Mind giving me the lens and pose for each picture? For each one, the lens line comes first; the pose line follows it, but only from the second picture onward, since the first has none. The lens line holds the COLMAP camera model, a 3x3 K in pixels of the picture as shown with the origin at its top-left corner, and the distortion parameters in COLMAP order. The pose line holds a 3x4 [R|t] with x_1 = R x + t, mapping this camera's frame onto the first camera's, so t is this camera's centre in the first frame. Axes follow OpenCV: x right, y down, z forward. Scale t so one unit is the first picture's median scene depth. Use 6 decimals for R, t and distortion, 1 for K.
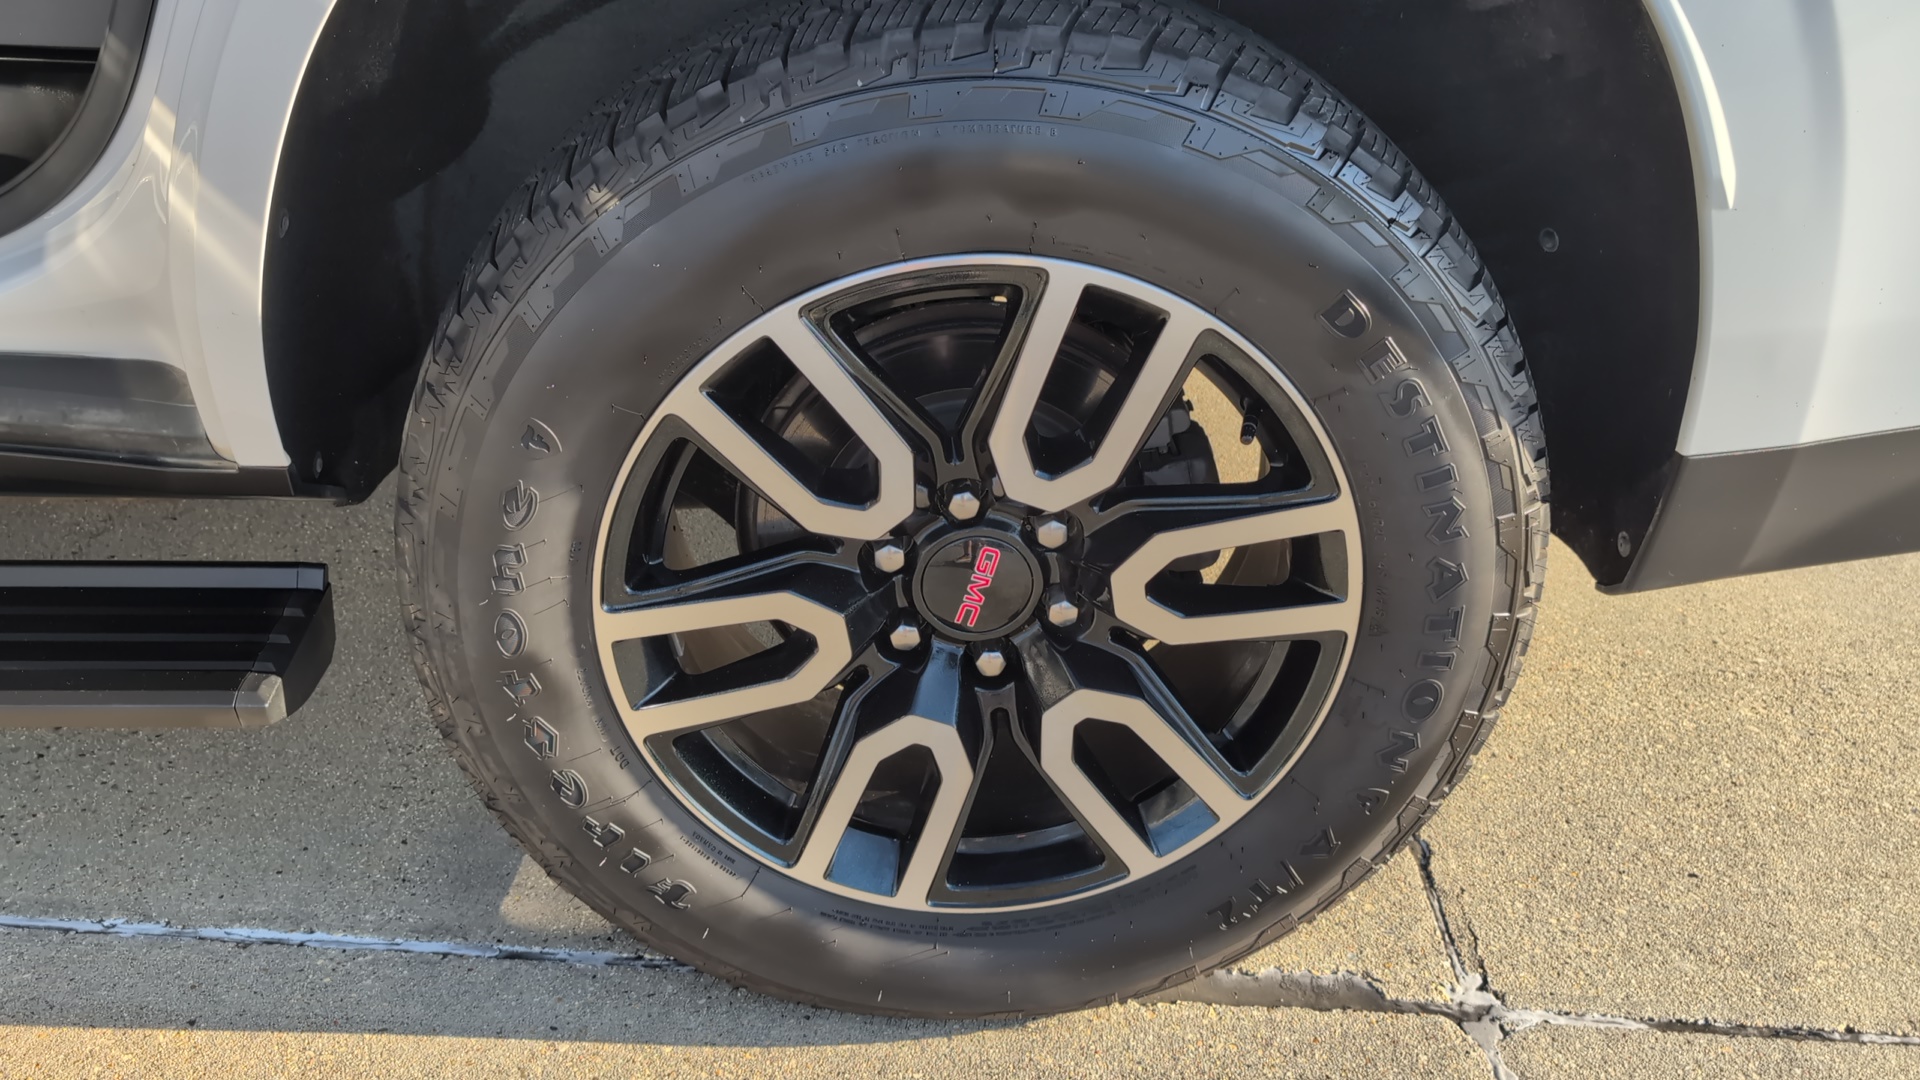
lens RADIAL K [[1633.0, 0, 960.0], [0, 1633.0, 540.0], [0, 0, 1]] dist [0.075432, -0.001300]
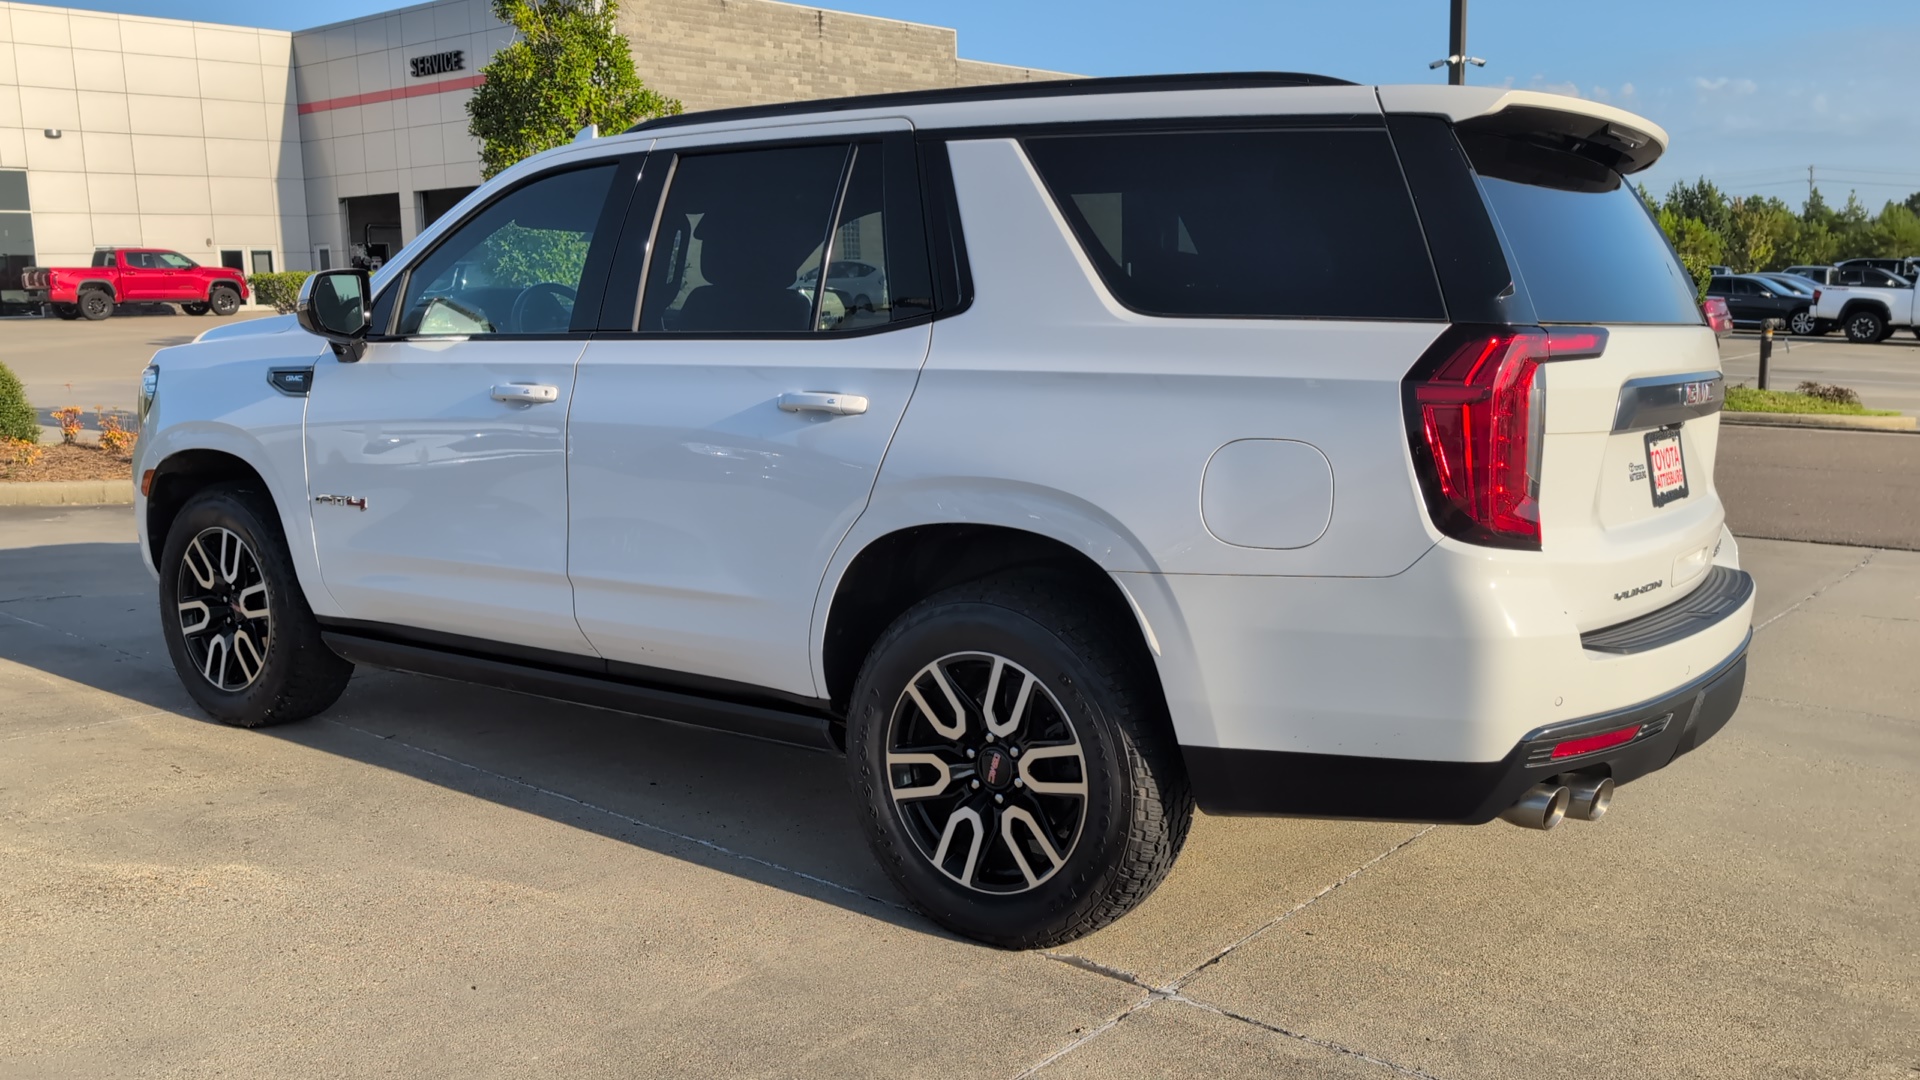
lens RADIAL K [[1622.7, 0, 960.0], [0, 1622.7, 540.0], [0, 0, 1]] dist [0.222414, -0.424723]
pose [[0.785741, 0.037922, -0.617393, 1.900388], [-0.273631, 0.916455, -0.291952, 0.567265], [0.554741, 0.398336, 0.730473, -1.484945]]
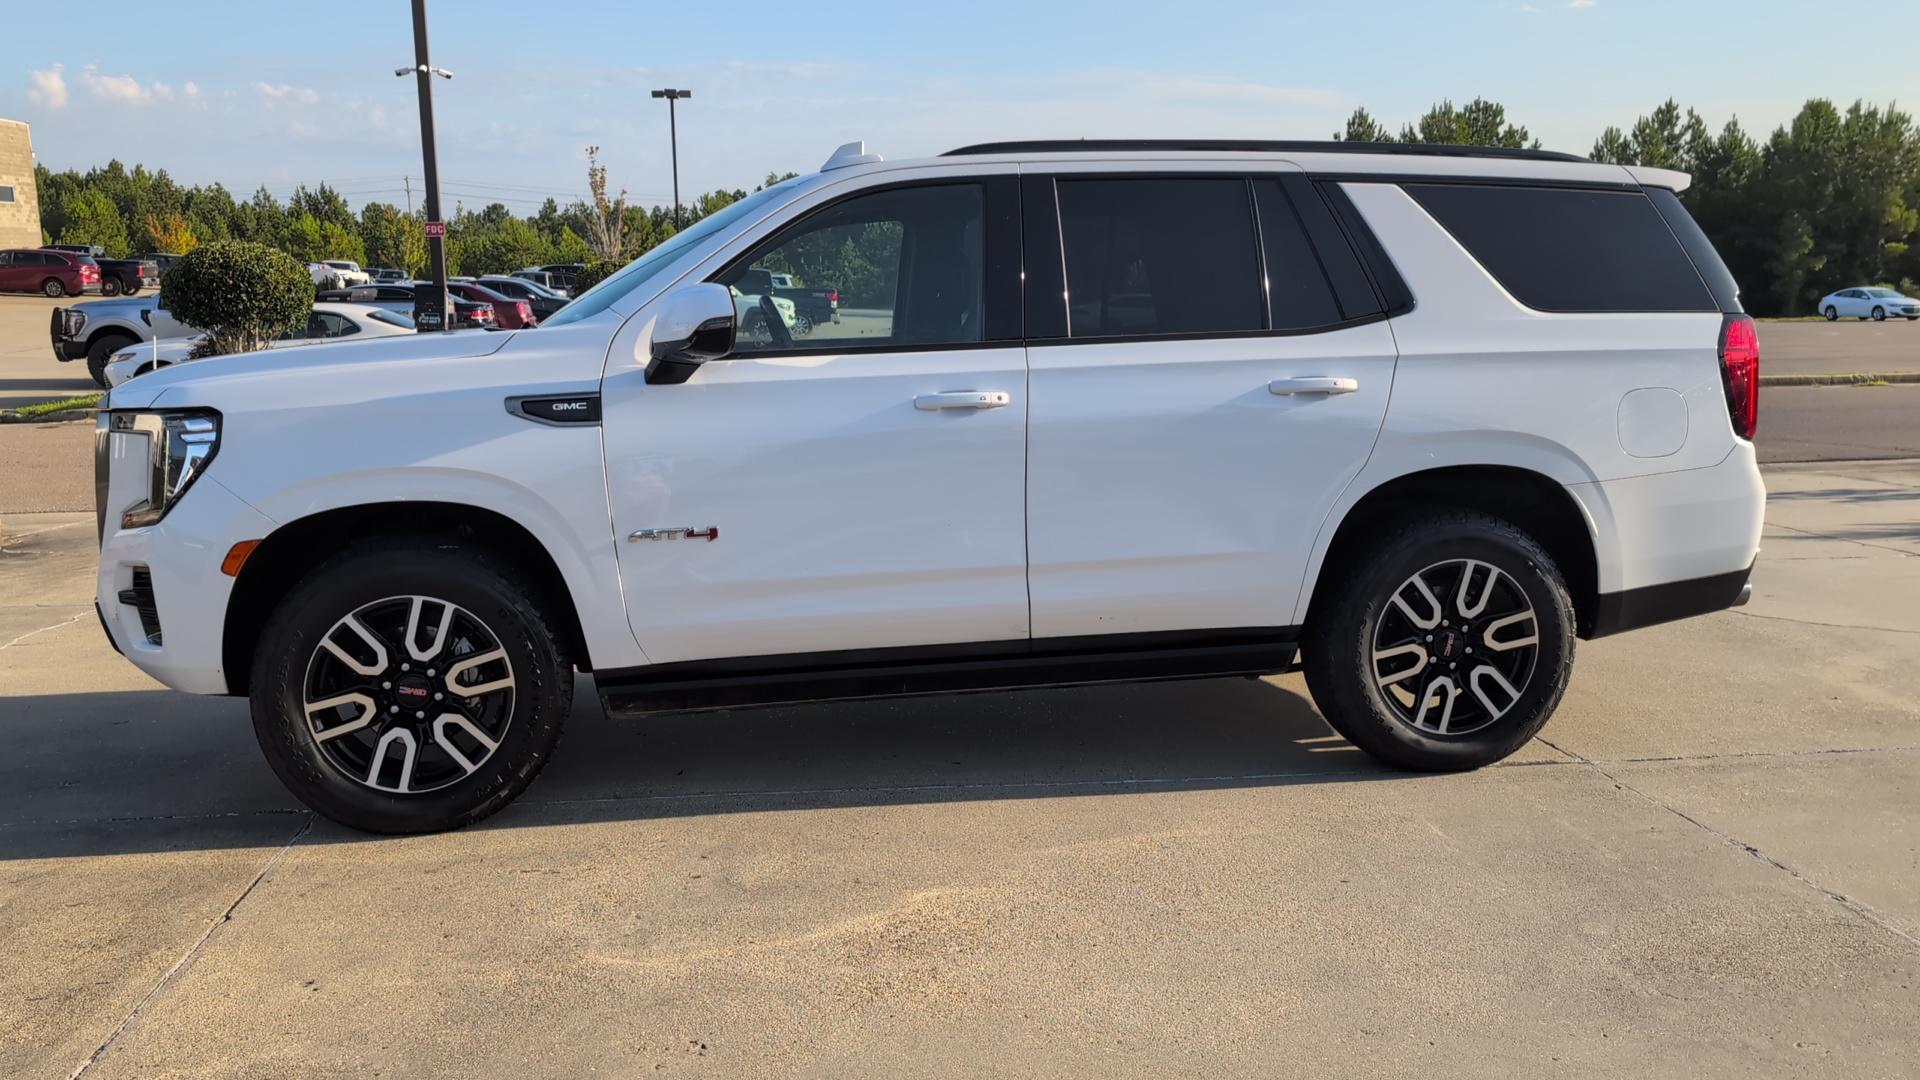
lens RADIAL K [[1633.0, 0, 960.0], [0, 1633.0, 540.0], [0, 0, 1]] dist [0.075432, -0.001300]
pose [[0.983255, -0.085597, 0.160882, -1.947615], [0.138076, 0.926082, -0.351151, 1.129861], [-0.118933, 0.367485, 0.922394, -2.937656]]
